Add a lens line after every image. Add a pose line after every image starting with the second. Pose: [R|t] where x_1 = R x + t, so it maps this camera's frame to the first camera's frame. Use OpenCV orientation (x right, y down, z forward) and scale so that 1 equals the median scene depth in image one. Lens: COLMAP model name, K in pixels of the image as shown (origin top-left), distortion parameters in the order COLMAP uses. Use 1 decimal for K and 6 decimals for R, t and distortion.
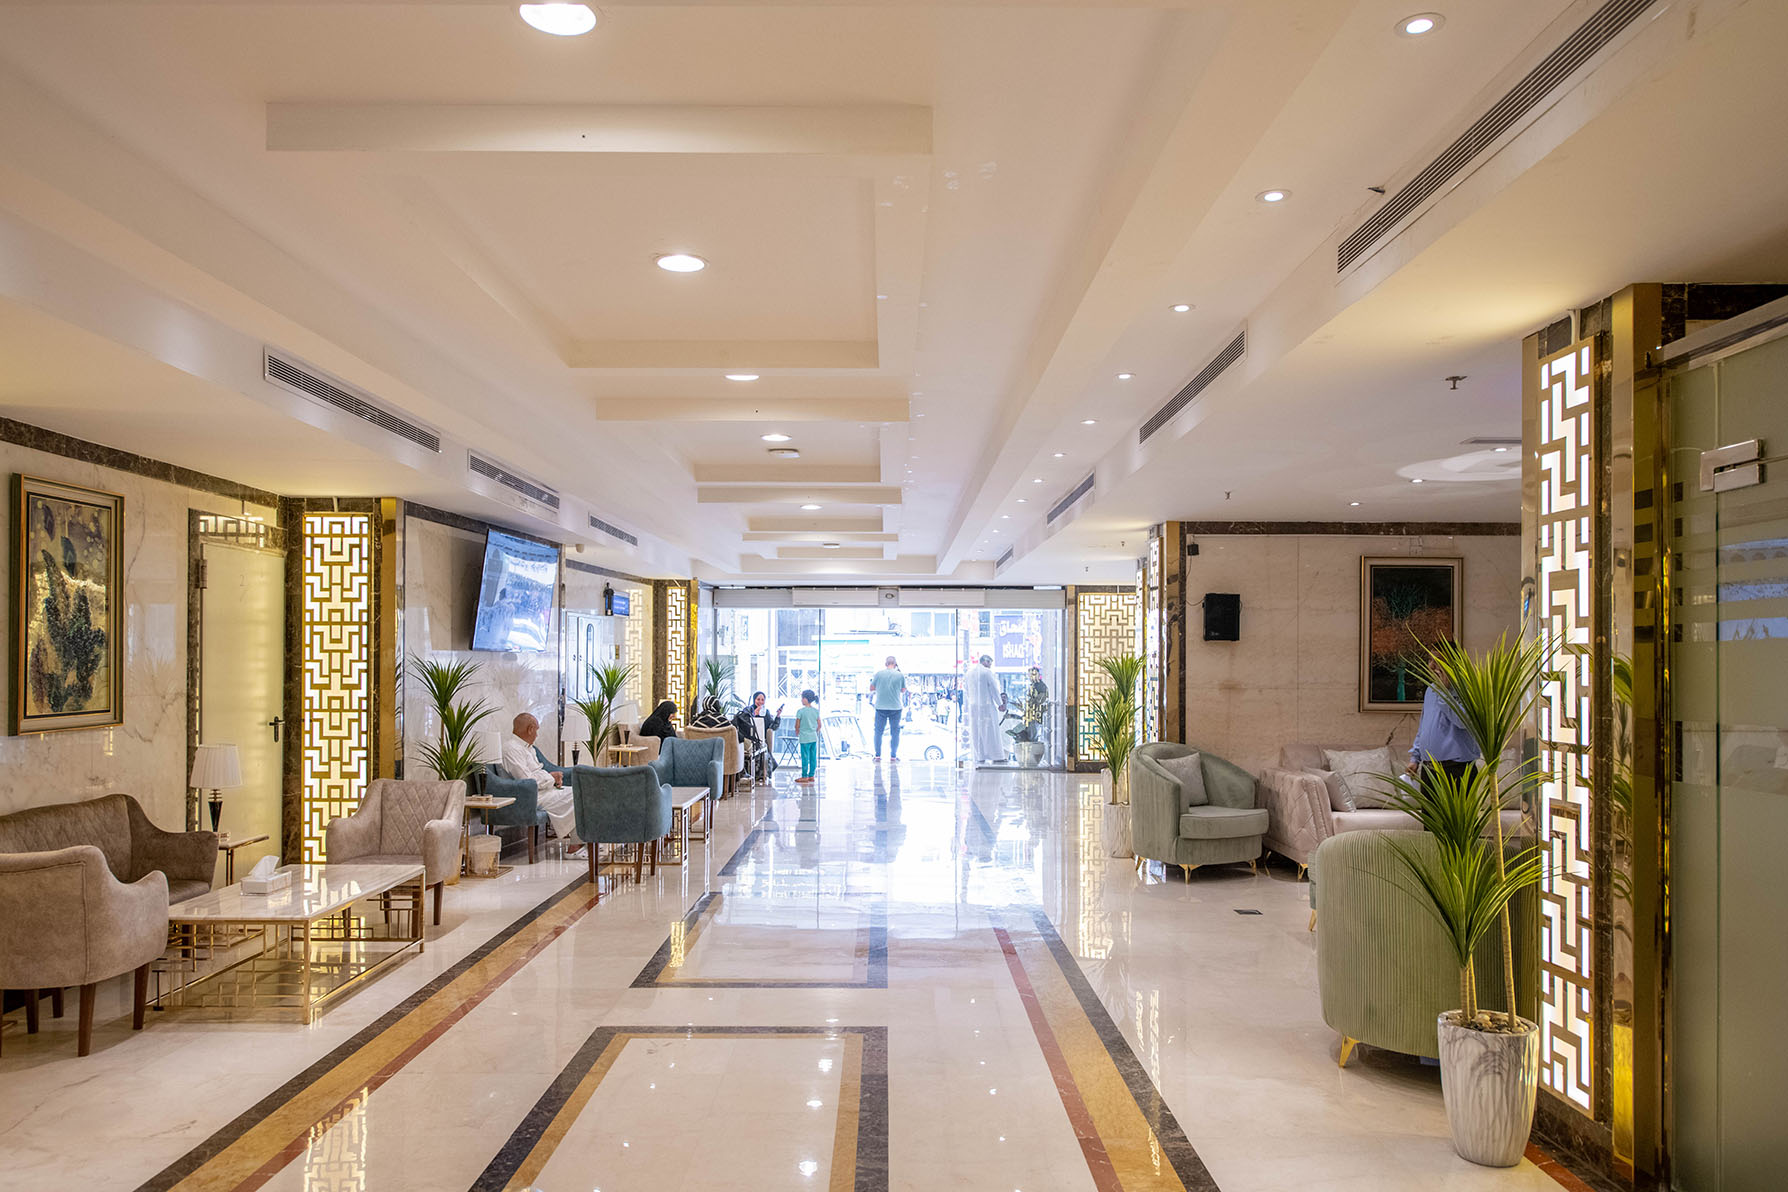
lens RADIAL K [[1245.6, 0, 826.7], [0, 1245.6, 645.4], [0, 0, 1]] dist [0.001895, 0.000759]
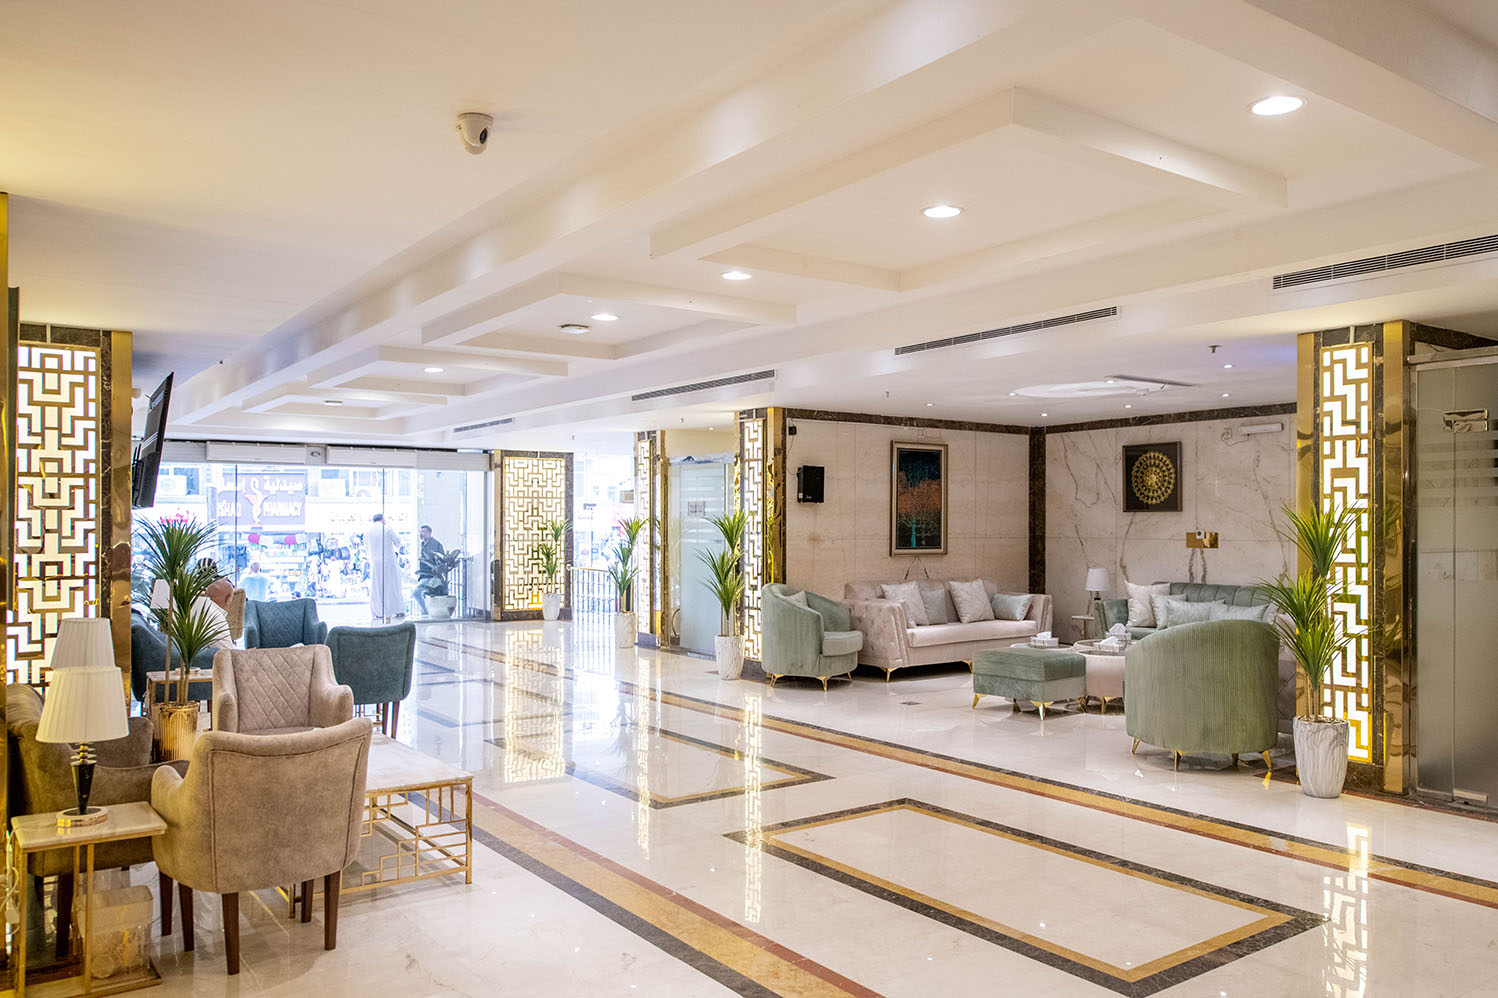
lens RADIAL K [[1183.7, 0, 784.7], [0, 1183.7, 511.9], [0, 0, 1]] dist [-0.000651, -0.001153]
pose [[0.786804, 0.002191, 0.617199, -0.499066], [-0.005850, 0.999975, 0.003907, 0.001375], [-0.617175, -0.006685, 0.786797, 0.063666]]
